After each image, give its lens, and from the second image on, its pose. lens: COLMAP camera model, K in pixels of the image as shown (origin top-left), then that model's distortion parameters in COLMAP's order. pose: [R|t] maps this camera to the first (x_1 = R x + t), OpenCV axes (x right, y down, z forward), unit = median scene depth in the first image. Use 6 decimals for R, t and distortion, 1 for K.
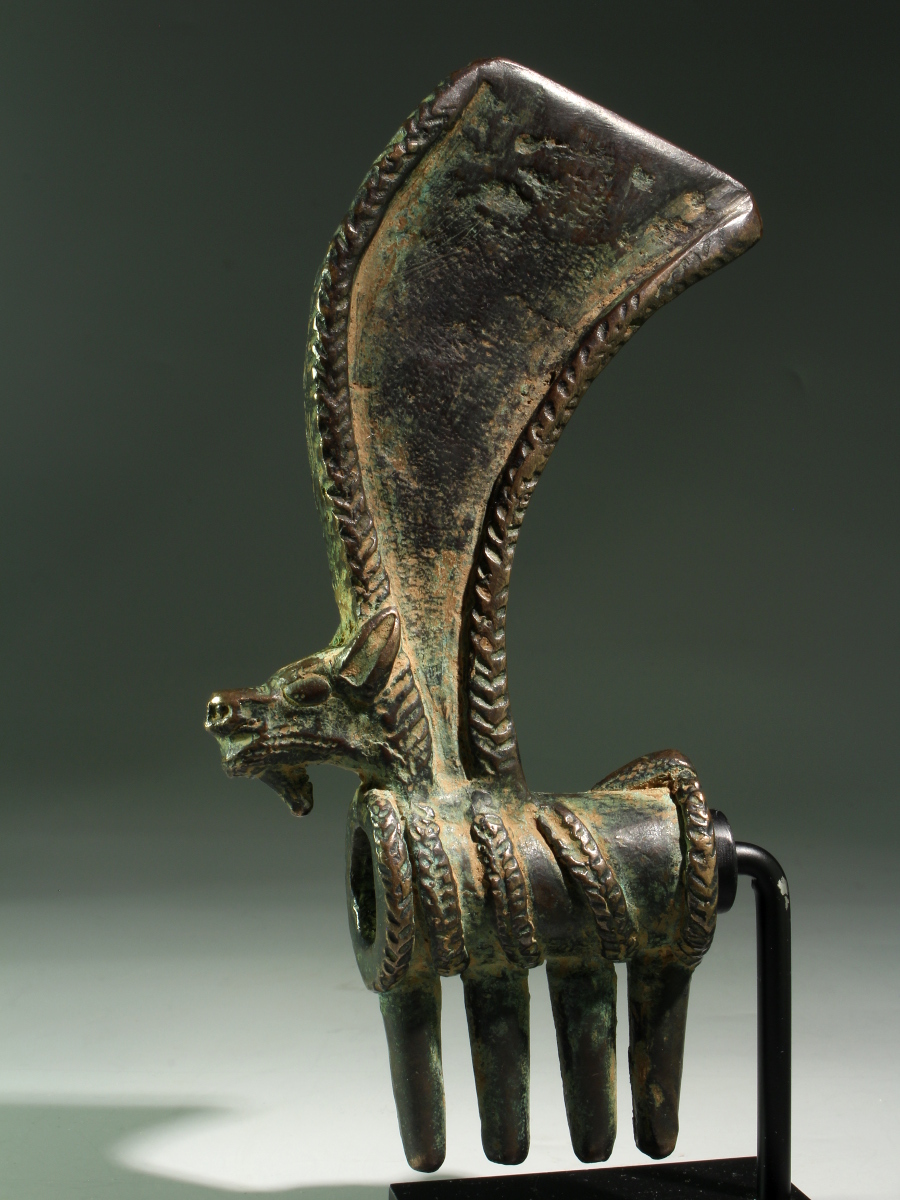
lens RADIAL K [[2005.3, 0, 444.6], [0, 2005.3, 596.3], [0, 0, 1]] dist [-0.039157, 0.000000]
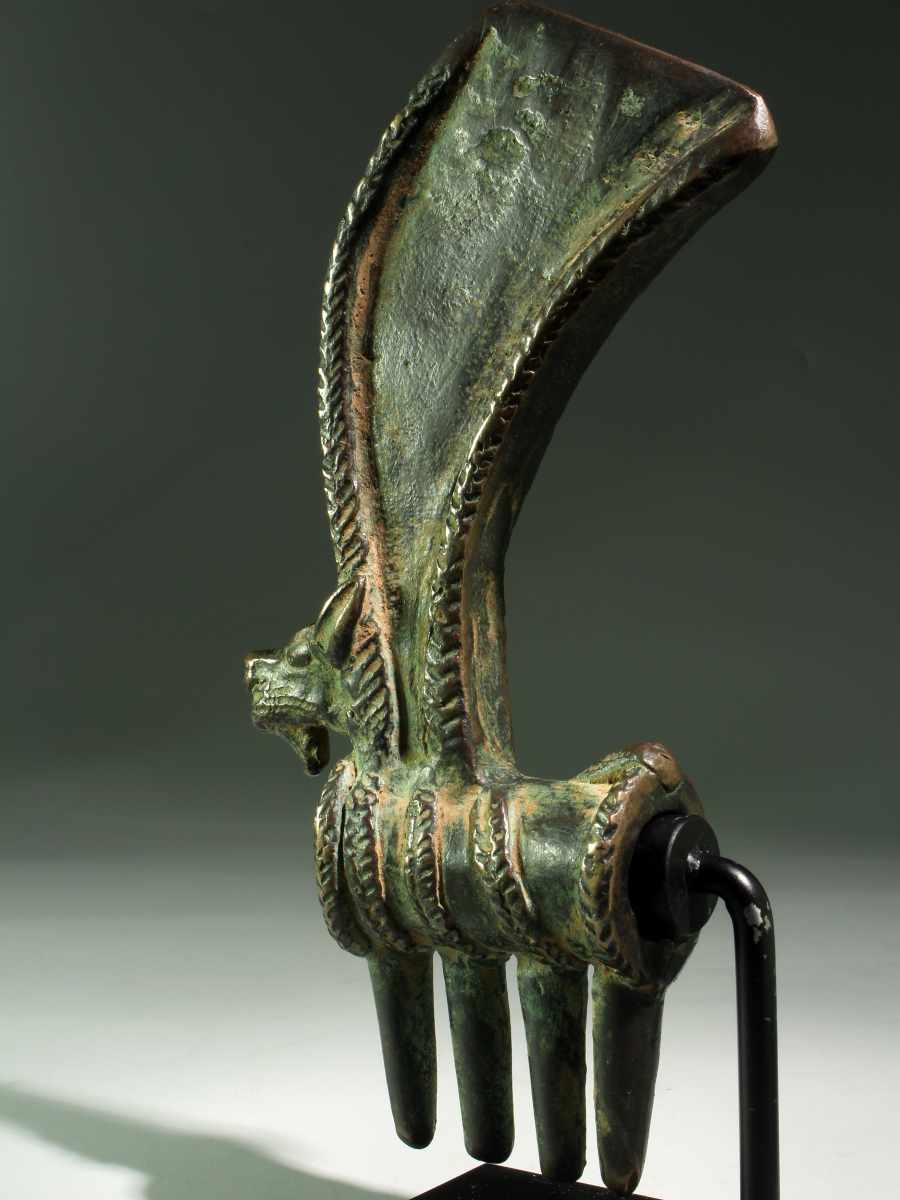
lens RADIAL K [[2005.3, 0, 452.5], [0, 2005.3, 608.8], [0, 0, 1]] dist [-0.039157, 0.000000]
pose [[0.691655, 0.034048, -0.721425, 0.714131], [-0.015562, 0.999359, 0.032245, -0.010850], [0.722060, -0.011075, 0.691742, 0.331059]]
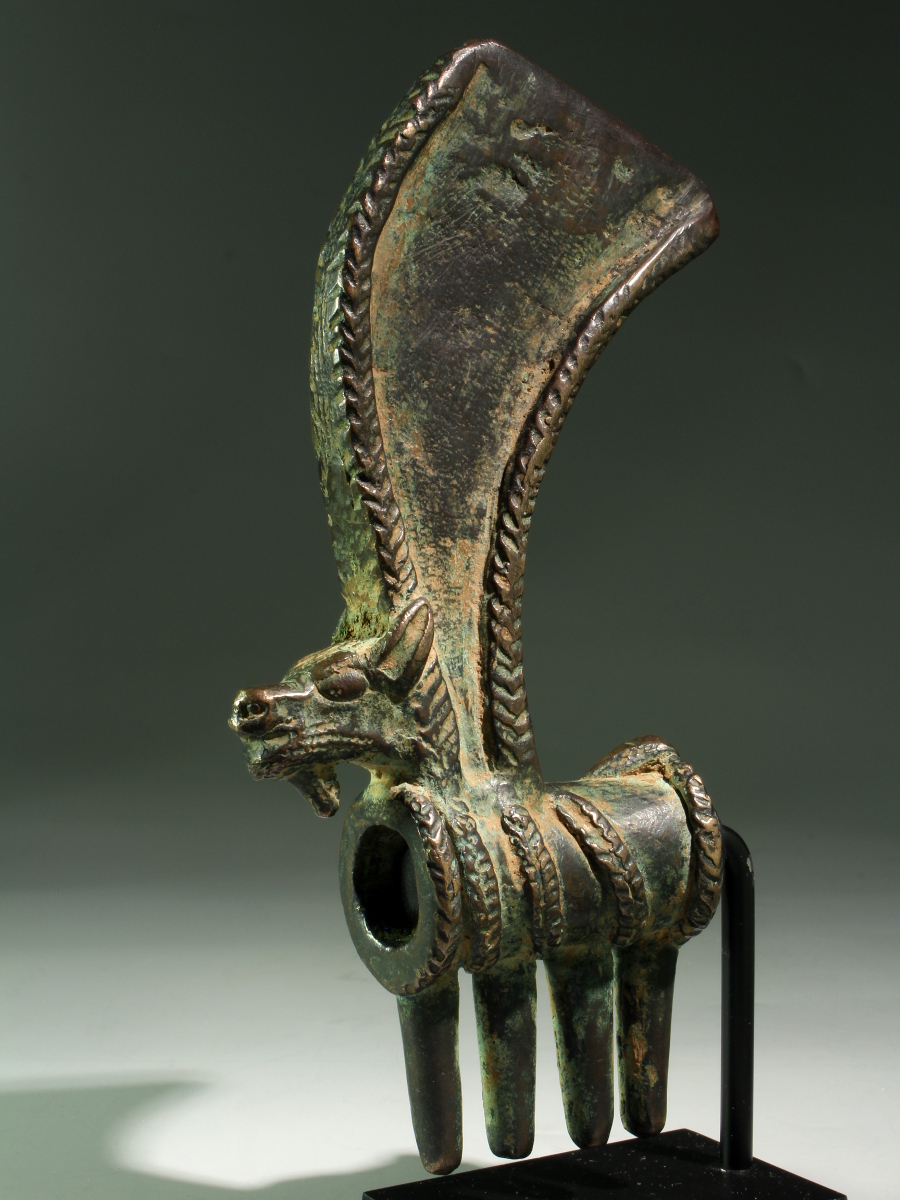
lens RADIAL K [[2005.3, 0, 453.7], [0, 2005.3, 592.7], [0, 0, 1]] dist [-0.039157, 0.000000]
pose [[0.946291, -0.010831, 0.323136, -0.318940], [0.009745, 0.999940, 0.004978, -0.001676], [-0.323171, -0.001562, 0.946339, 0.073021]]
